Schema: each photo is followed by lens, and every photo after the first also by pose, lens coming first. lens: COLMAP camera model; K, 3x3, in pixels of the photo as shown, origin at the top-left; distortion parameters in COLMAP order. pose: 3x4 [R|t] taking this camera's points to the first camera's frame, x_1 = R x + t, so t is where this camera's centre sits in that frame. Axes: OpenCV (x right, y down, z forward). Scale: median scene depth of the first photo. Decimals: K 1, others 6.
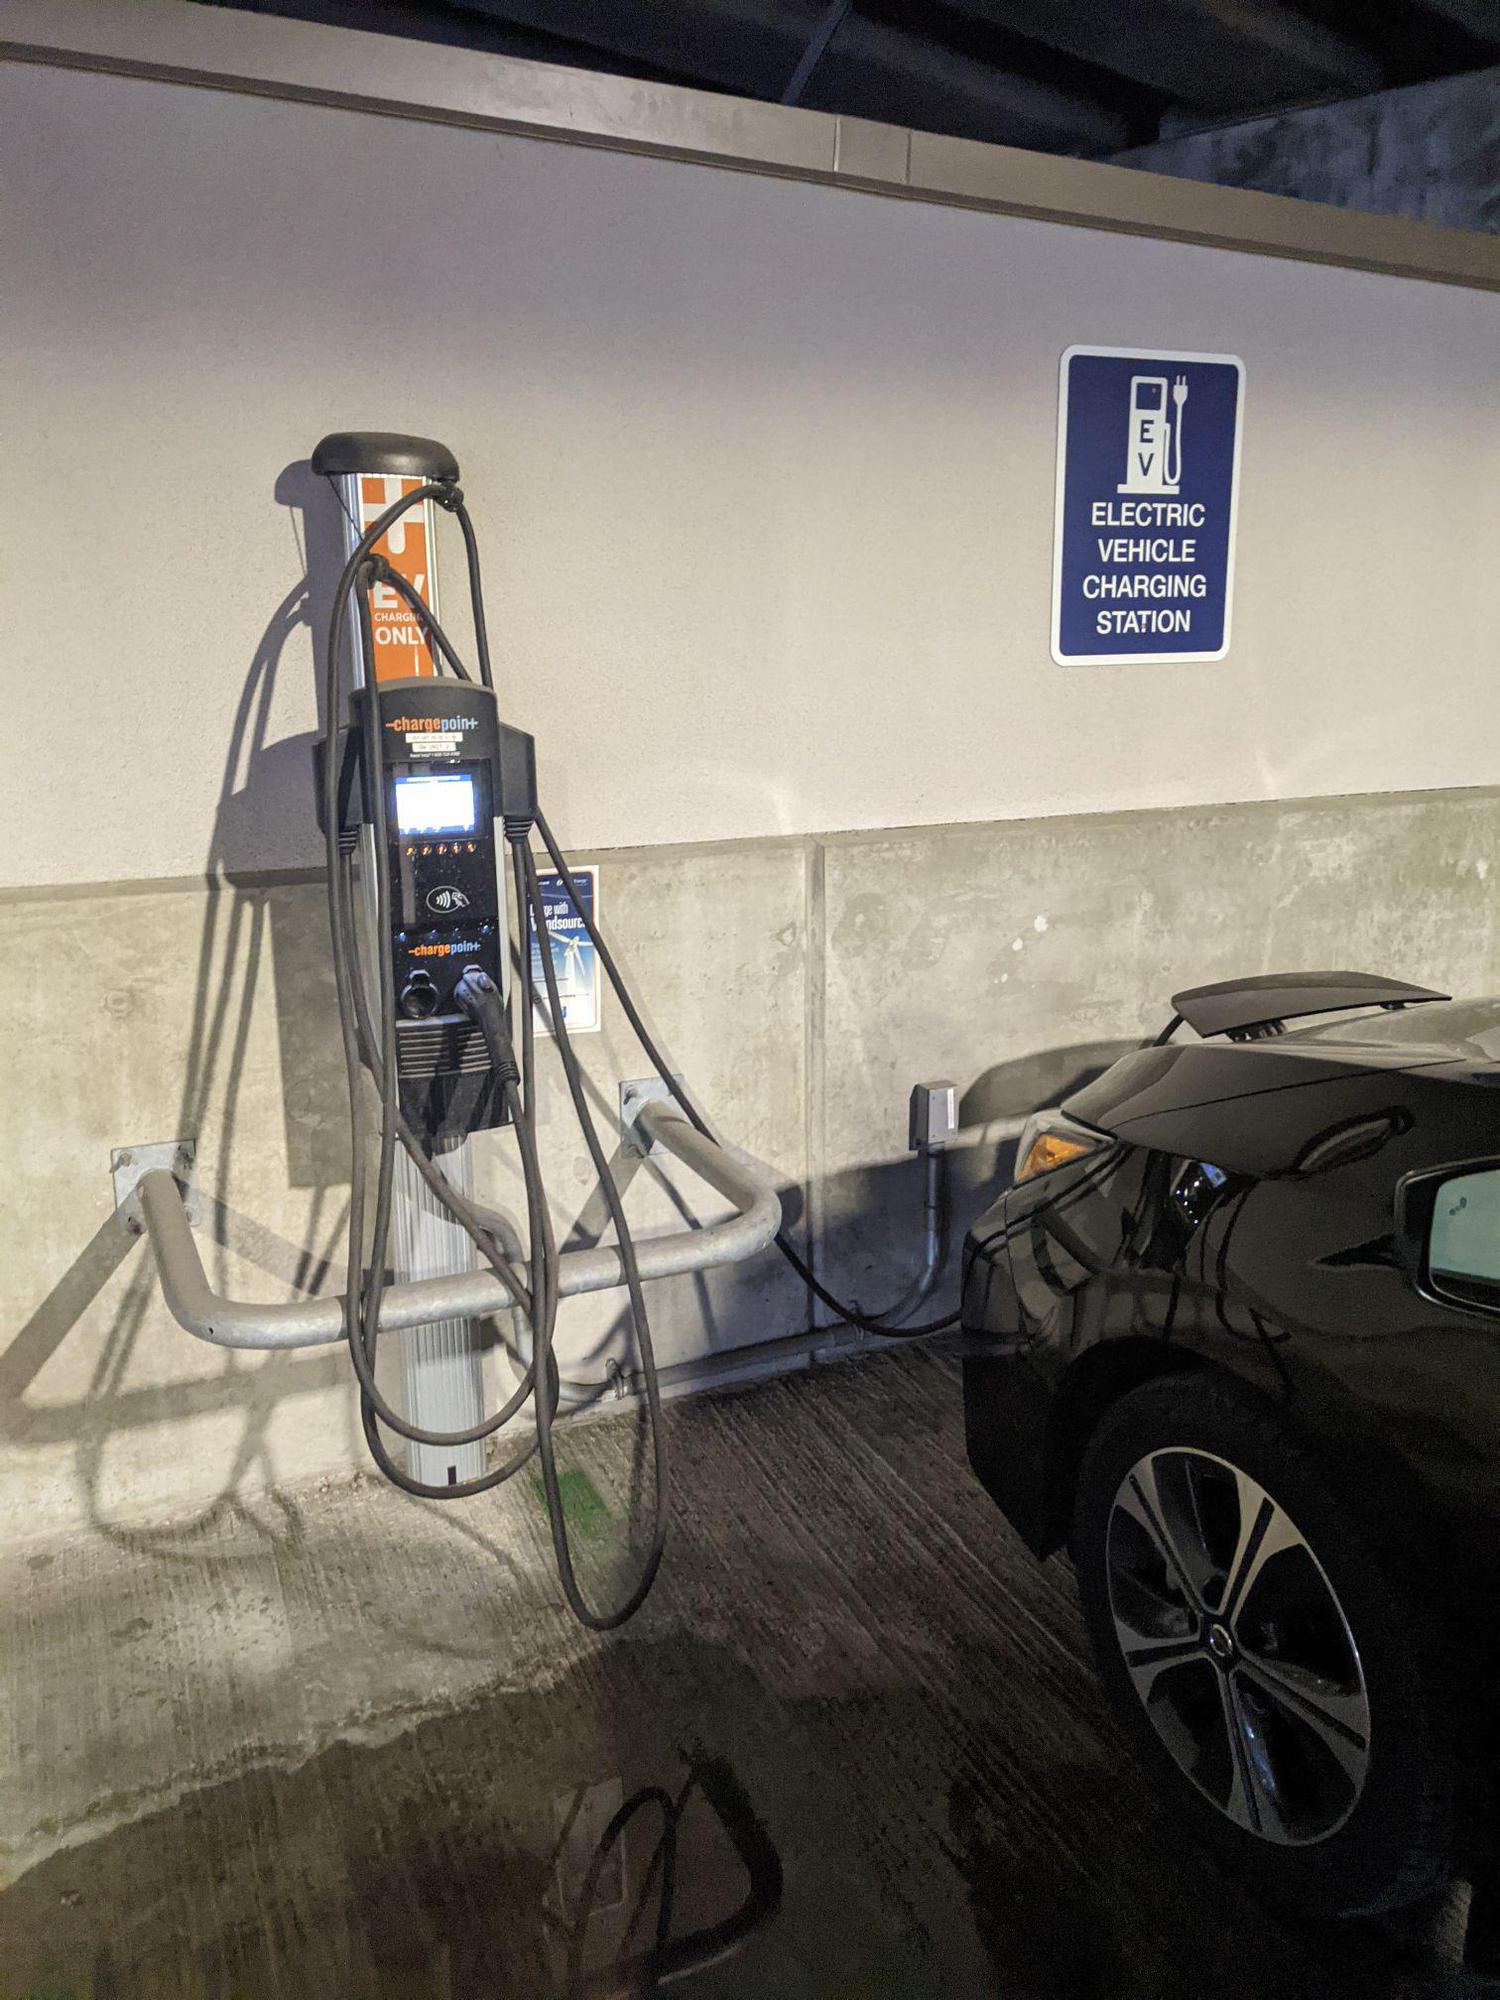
lens RADIAL K [[1638.8, 0, 737.1], [0, 1638.8, 1008.2], [0, 0, 1]] dist [0.009134, -0.010679]
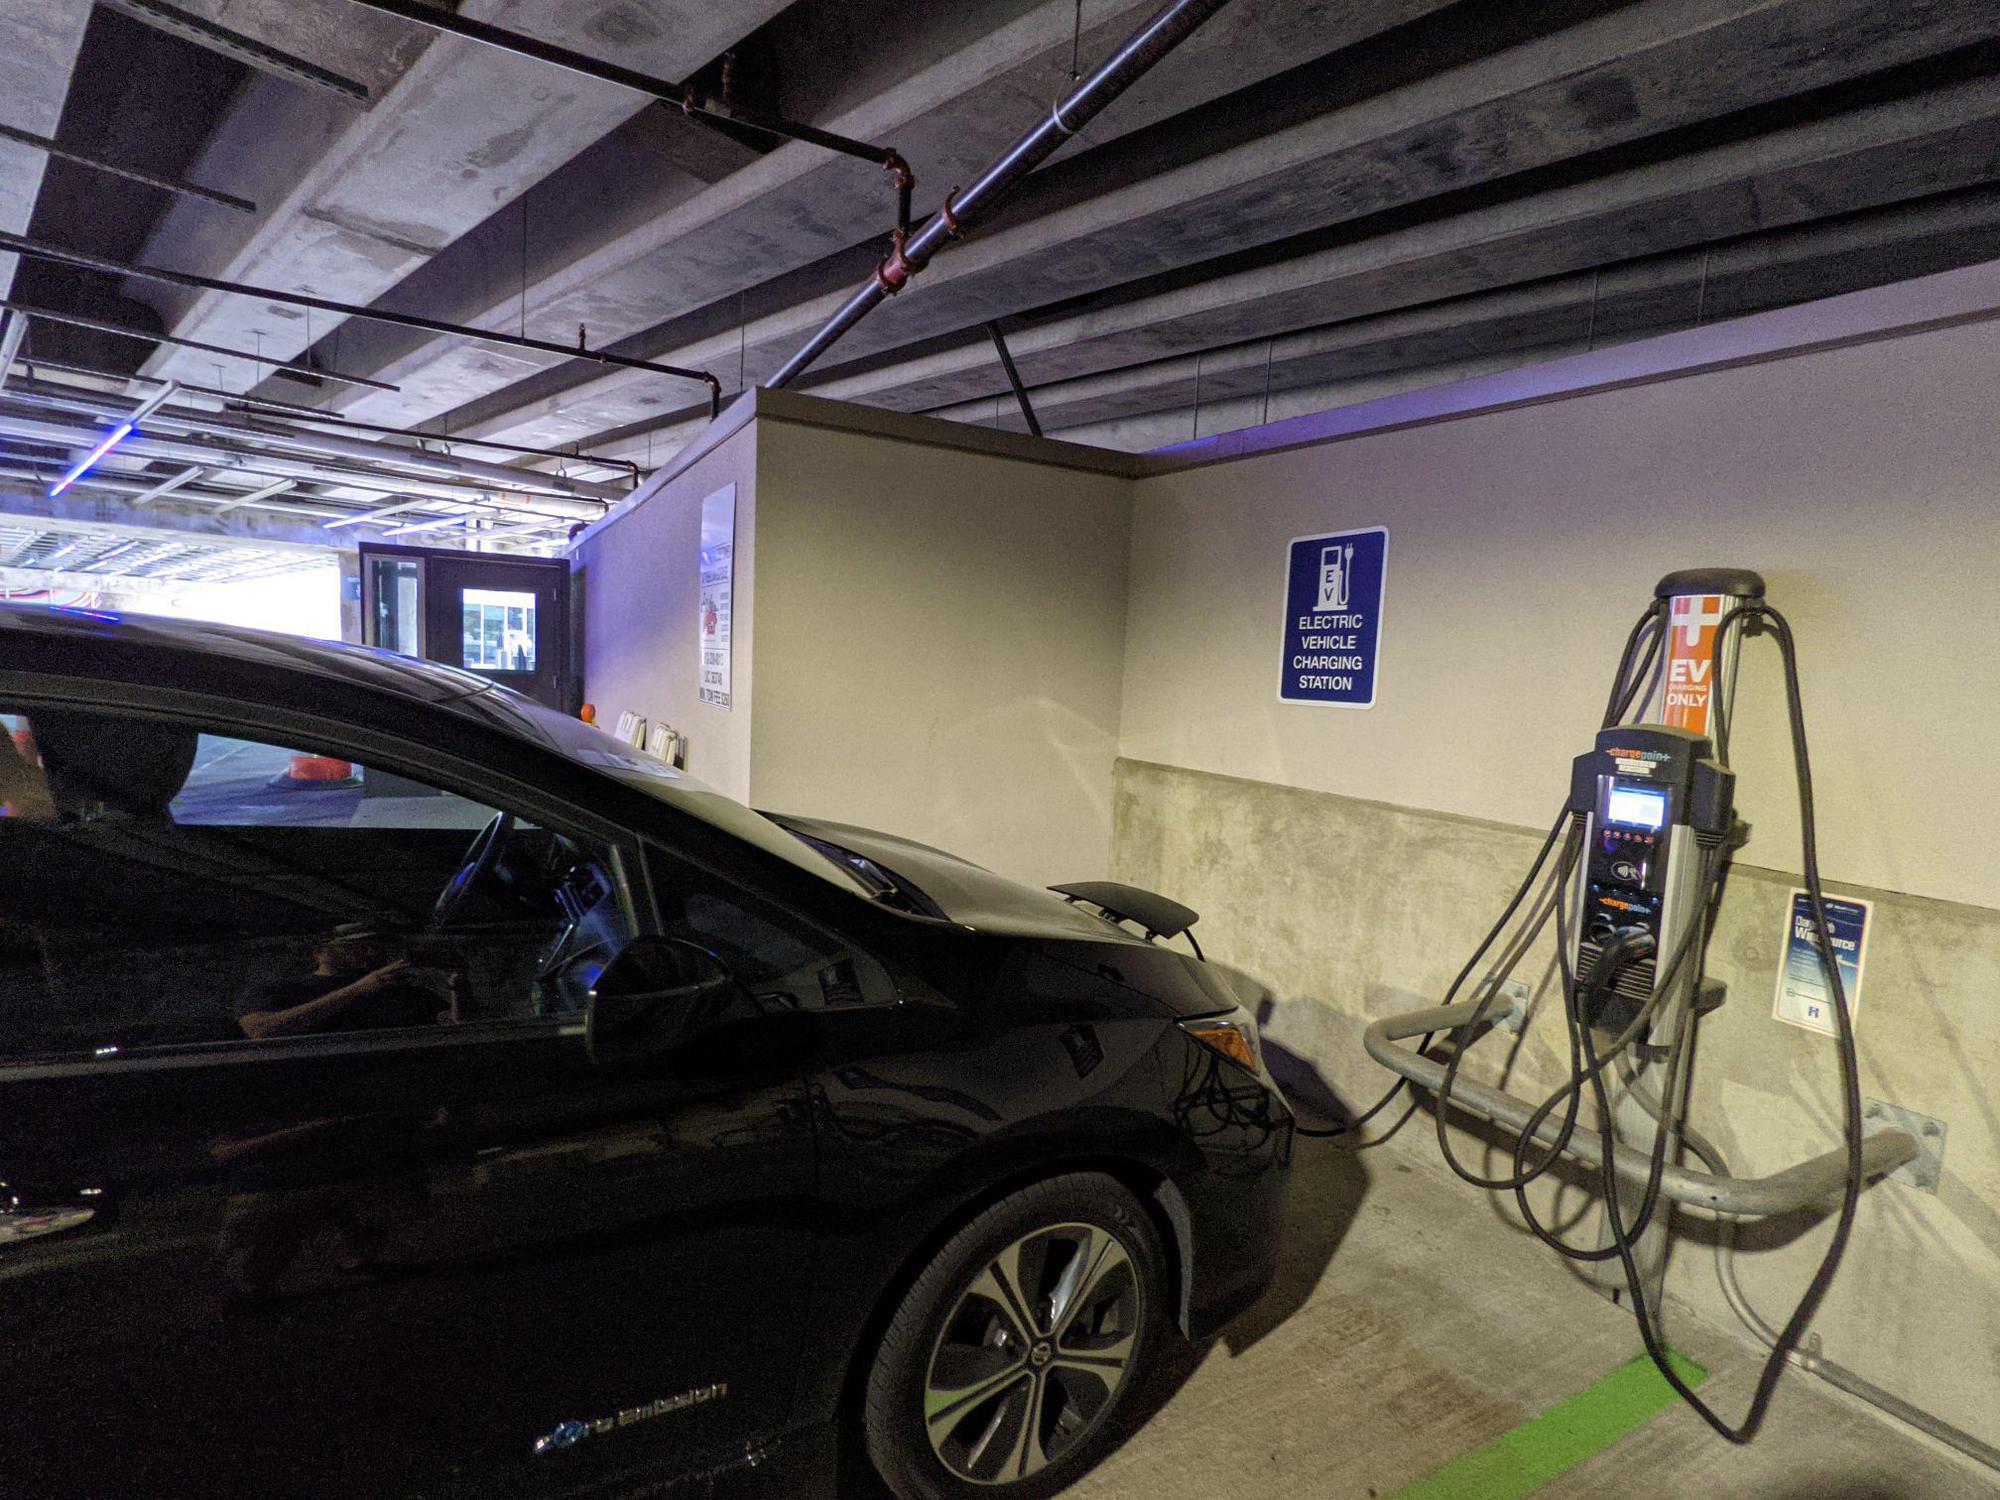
lens RADIAL K [[1638.8, 0, 998.9], [0, 1638.8, 743.9], [0, 0, 1]] dist [0.009134, -0.010679]
pose [[-0.155159, 0.055166, -0.986348, 1.944188], [-0.259942, 0.960975, 0.094638, -0.242727], [0.953077, 0.271077, -0.134764, 0.906299]]
